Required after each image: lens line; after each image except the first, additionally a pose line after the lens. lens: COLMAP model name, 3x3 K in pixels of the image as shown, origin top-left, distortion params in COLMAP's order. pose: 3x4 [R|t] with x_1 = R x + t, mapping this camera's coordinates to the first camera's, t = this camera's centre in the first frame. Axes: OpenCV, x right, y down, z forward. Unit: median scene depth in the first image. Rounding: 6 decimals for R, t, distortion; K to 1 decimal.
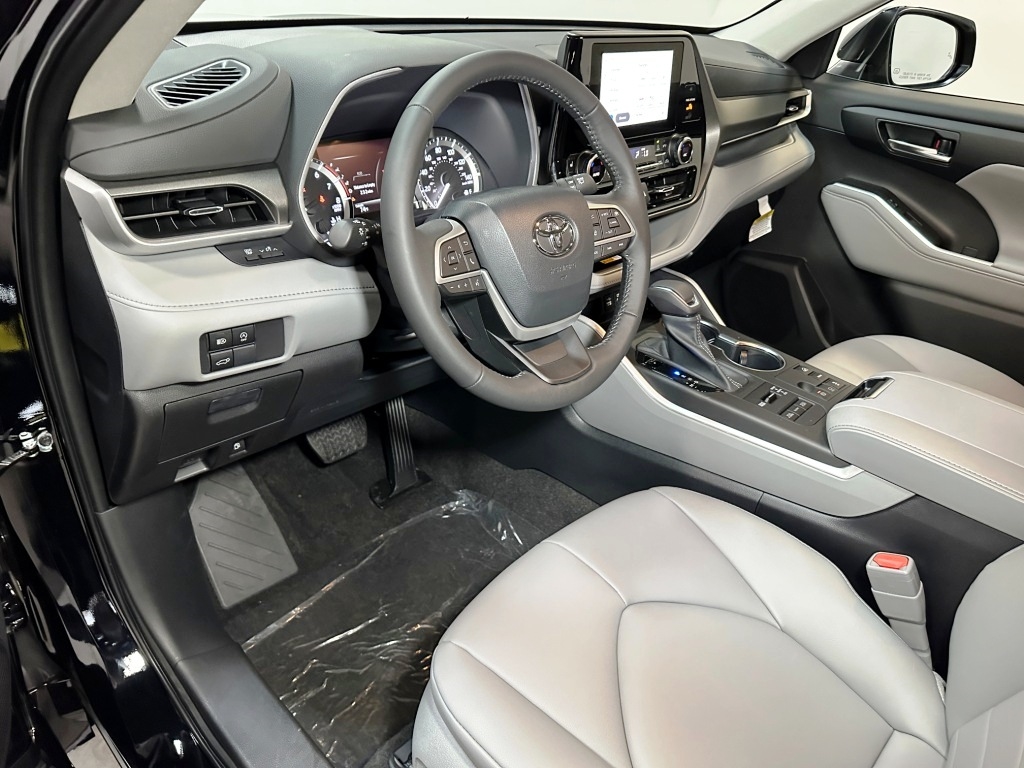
lens RADIAL K [[687.5, 0, 512.0], [0, 687.5, 384.0], [0, 0, 1]] dist [0.025350, -0.052671]
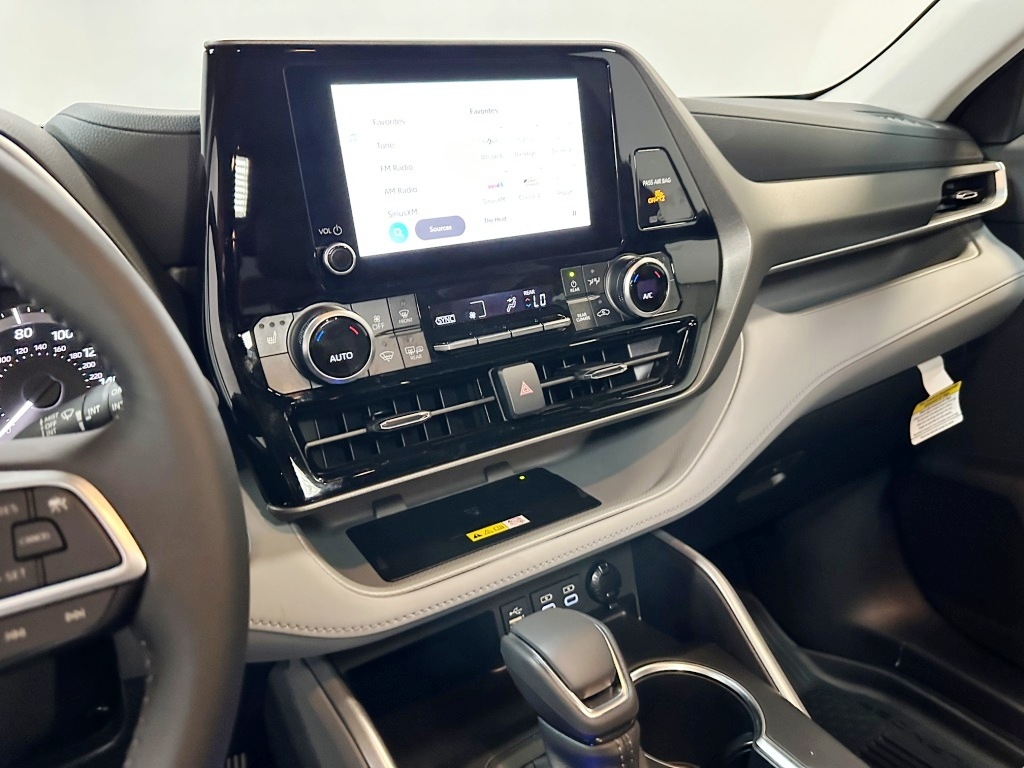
lens RADIAL K [[710.5, 0, 493.0], [0, 710.5, 385.7], [0, 0, 1]] dist [0.019847, -0.063692]
pose [[0.947319, -0.054688, -0.315587, 0.234165], [-0.021130, 0.972498, -0.231951, -0.129413], [0.319593, 0.226400, 0.920111, 0.434157]]
